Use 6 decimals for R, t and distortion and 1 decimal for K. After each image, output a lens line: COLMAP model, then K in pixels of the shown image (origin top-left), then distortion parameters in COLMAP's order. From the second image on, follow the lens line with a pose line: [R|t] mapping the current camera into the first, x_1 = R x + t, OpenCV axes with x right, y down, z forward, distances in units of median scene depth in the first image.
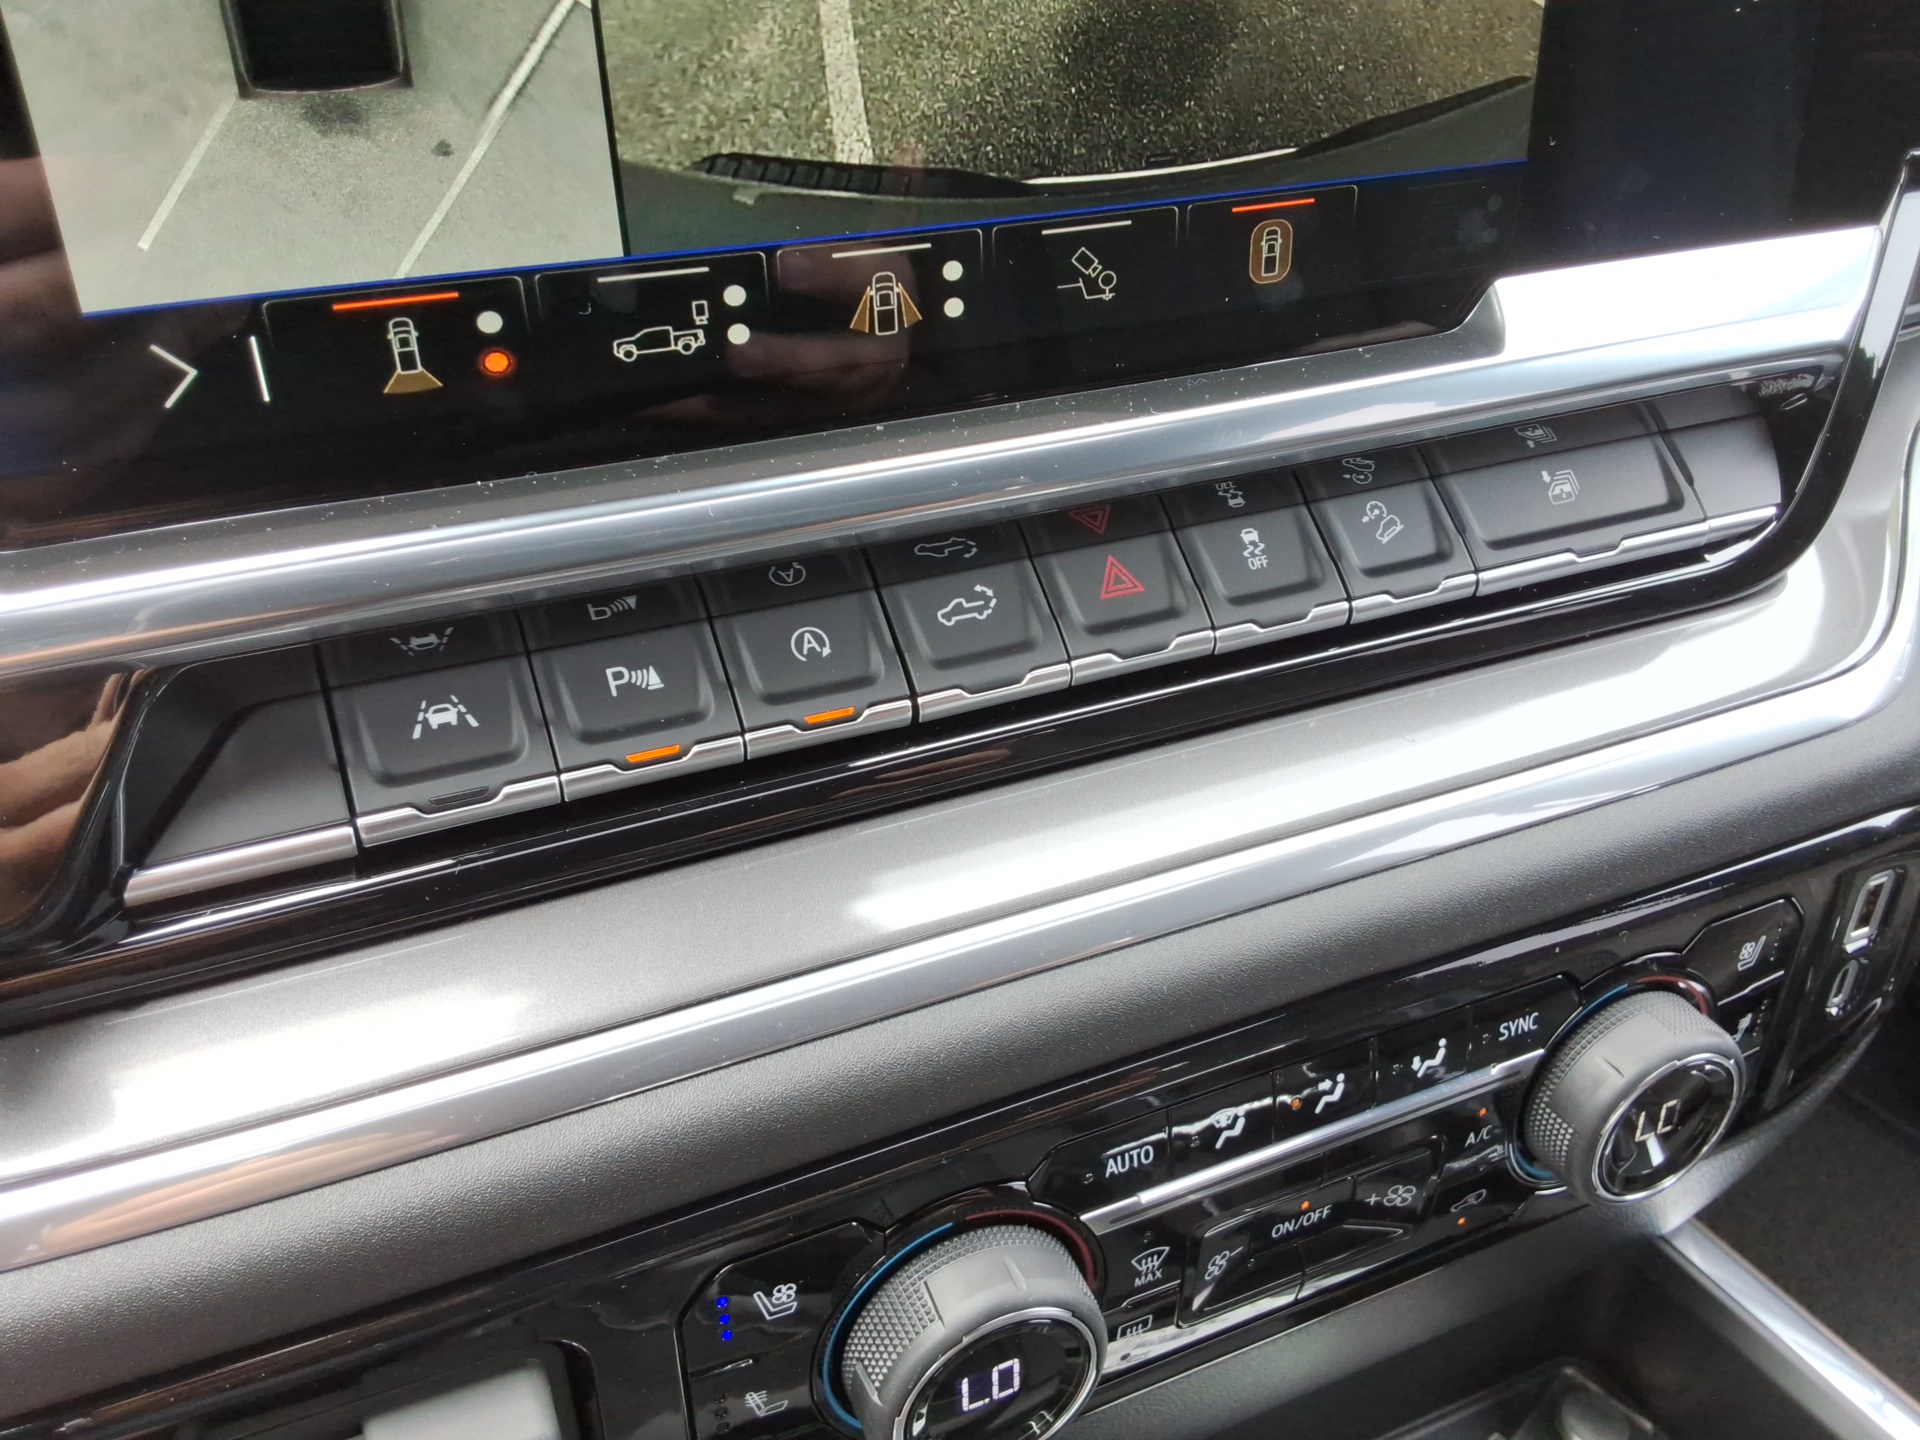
lens RADIAL K [[1544.4, 0, 976.9], [0, 1544.4, 701.8], [0, 0, 1]] dist [0.127225, -0.214100]
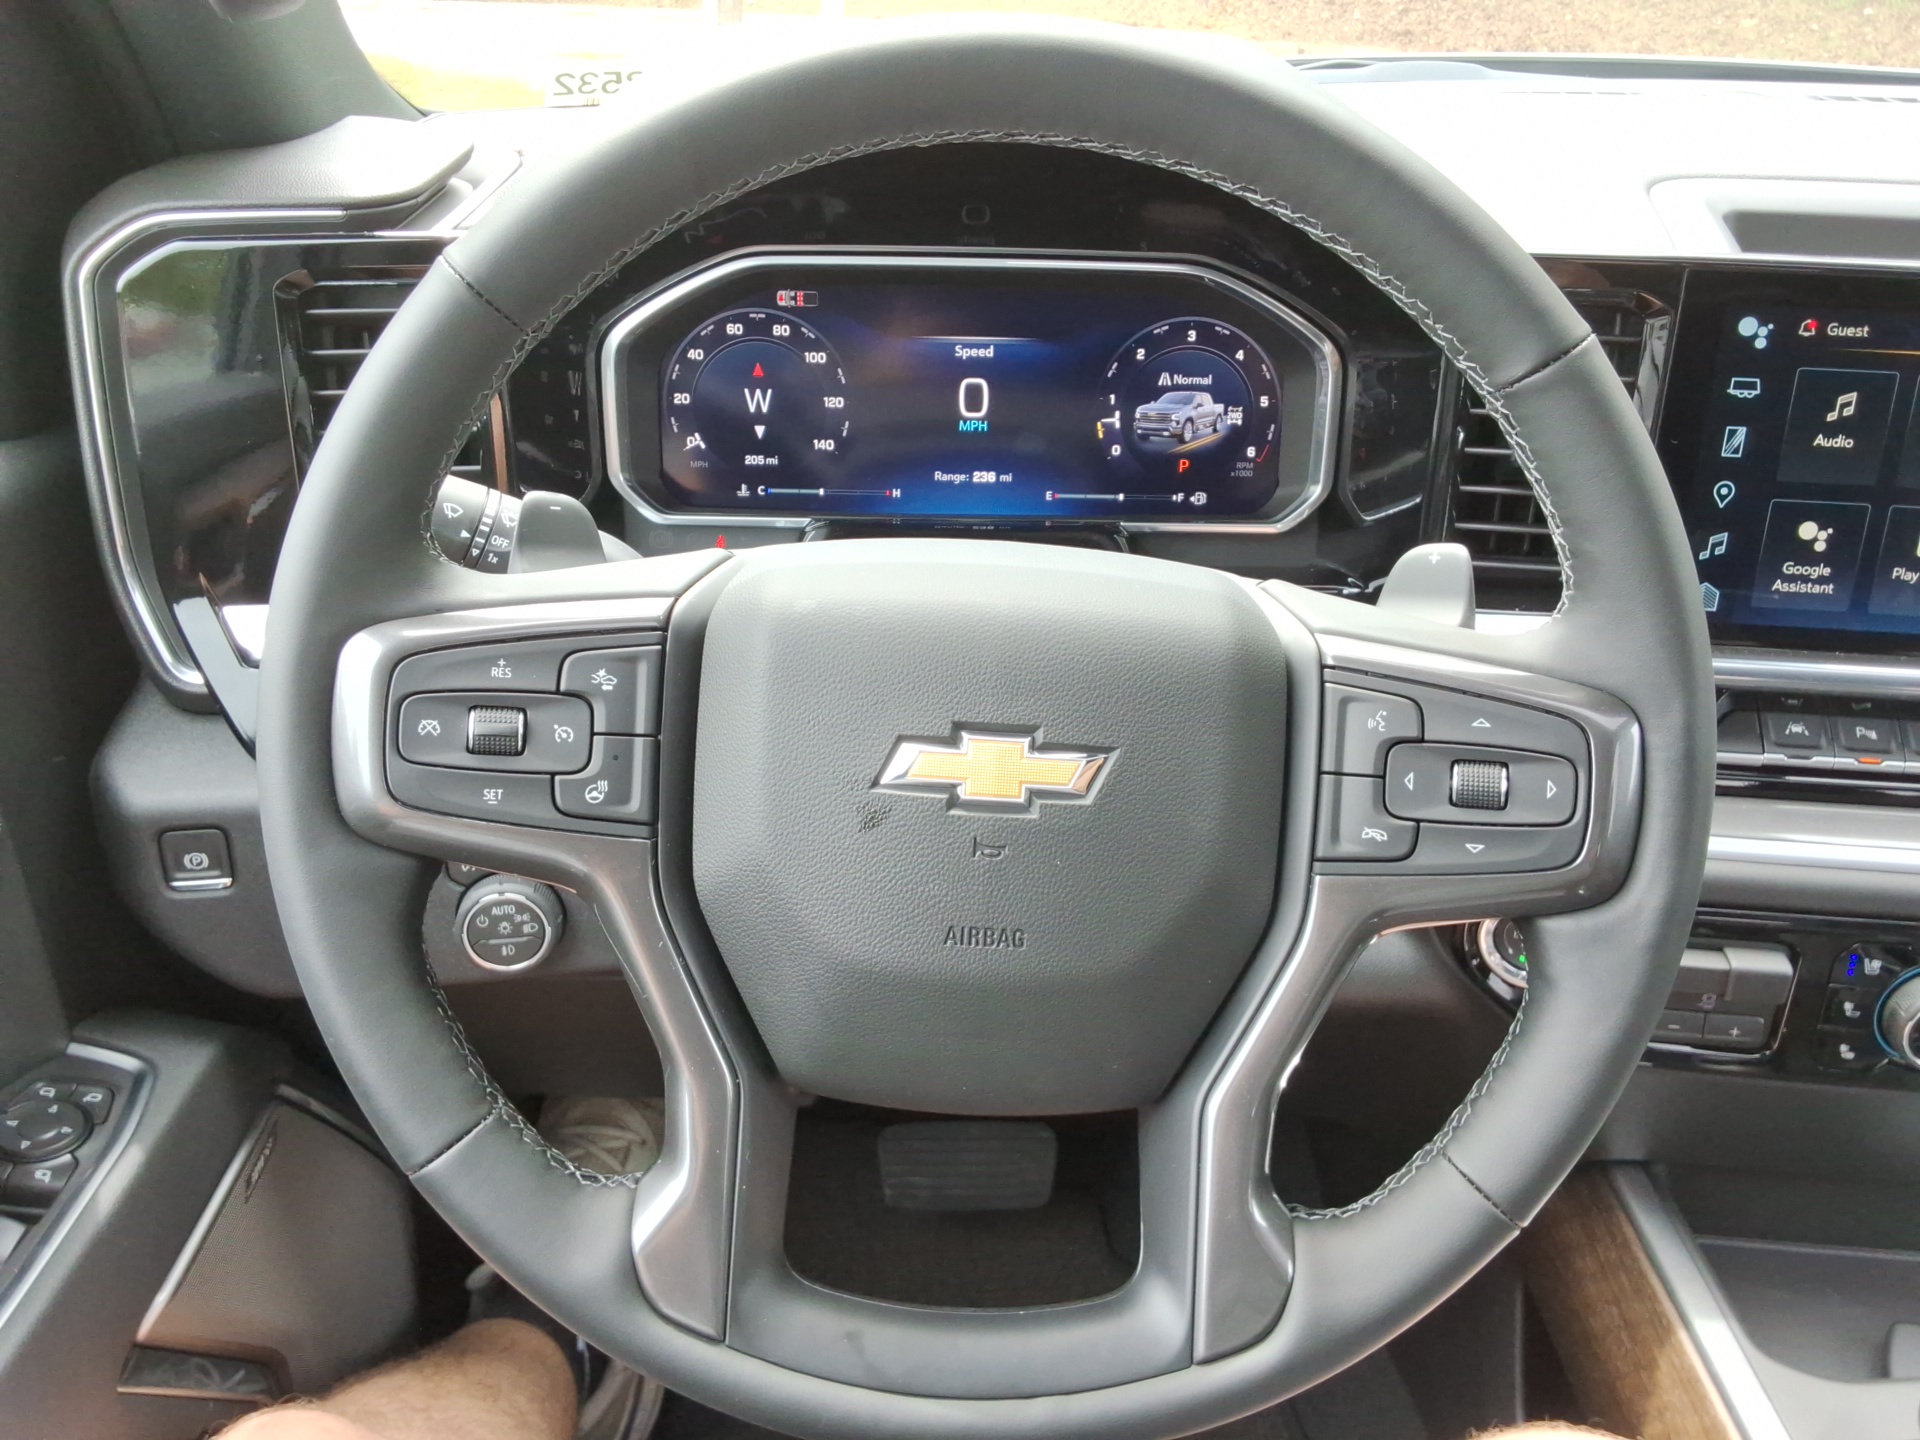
lens RADIAL K [[1544.4, 0, 976.9], [0, 1544.4, 701.8], [0, 0, 1]] dist [0.127225, -0.214100]
pose [[0.861888, 0.222482, -0.455686, -0.293558], [-0.269597, 0.962135, -0.040170, 0.424363], [0.429495, 0.157473, 0.889234, -1.950476]]
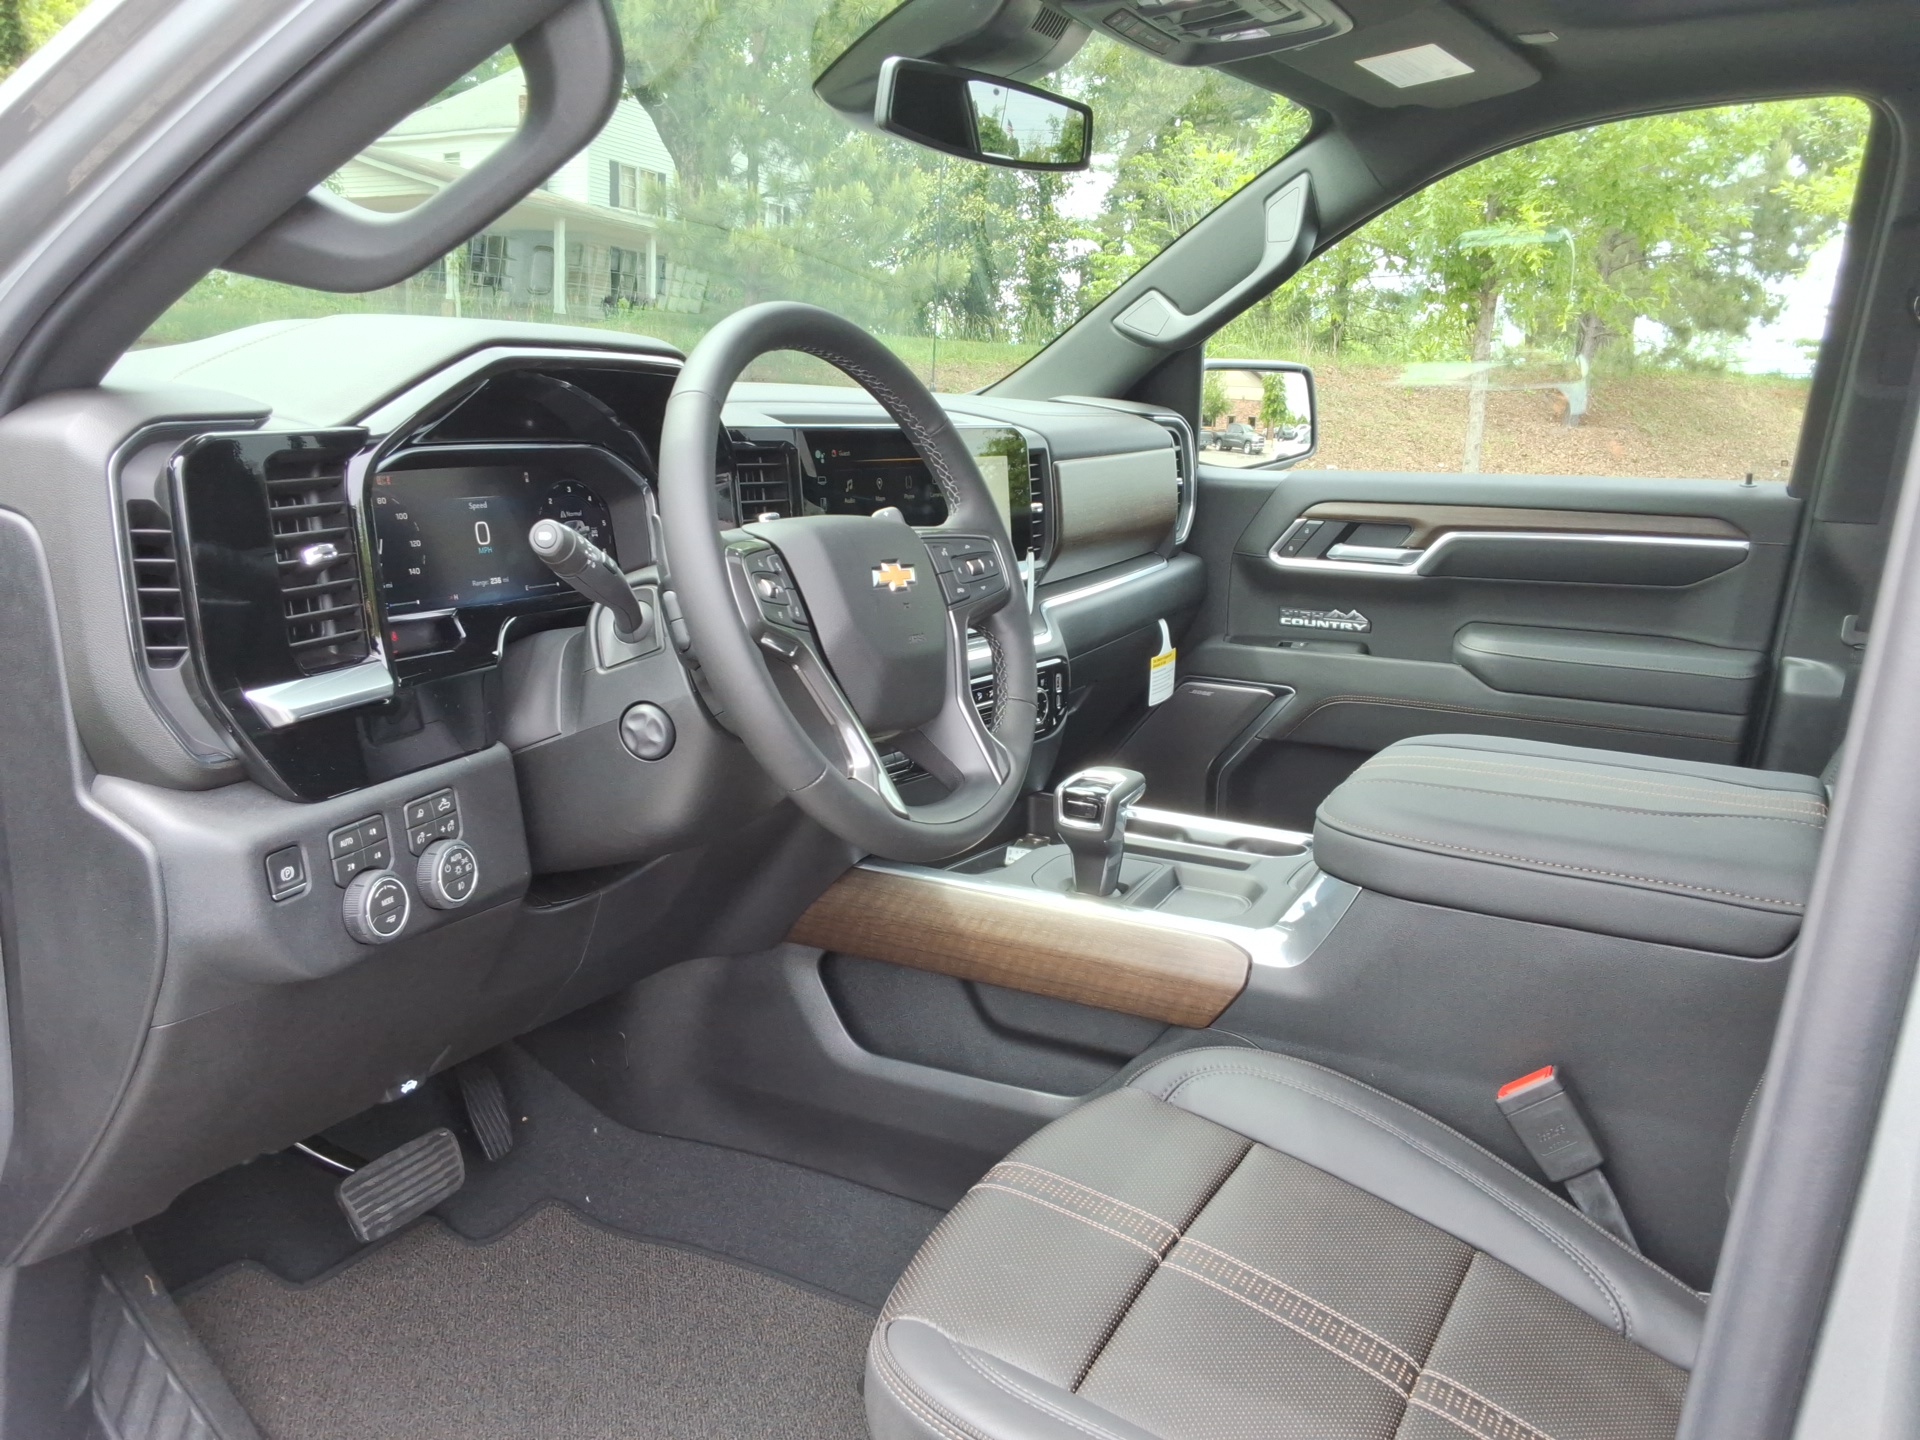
lens RADIAL K [[1544.4, 0, 976.9], [0, 1544.4, 701.8], [0, 0, 1]] dist [0.127225, -0.214100]
pose [[0.852150, -0.091882, 0.515167, -2.869606], [0.256383, 0.931520, -0.257948, 1.802748], [-0.456188, 0.351891, 0.817353, -3.786509]]
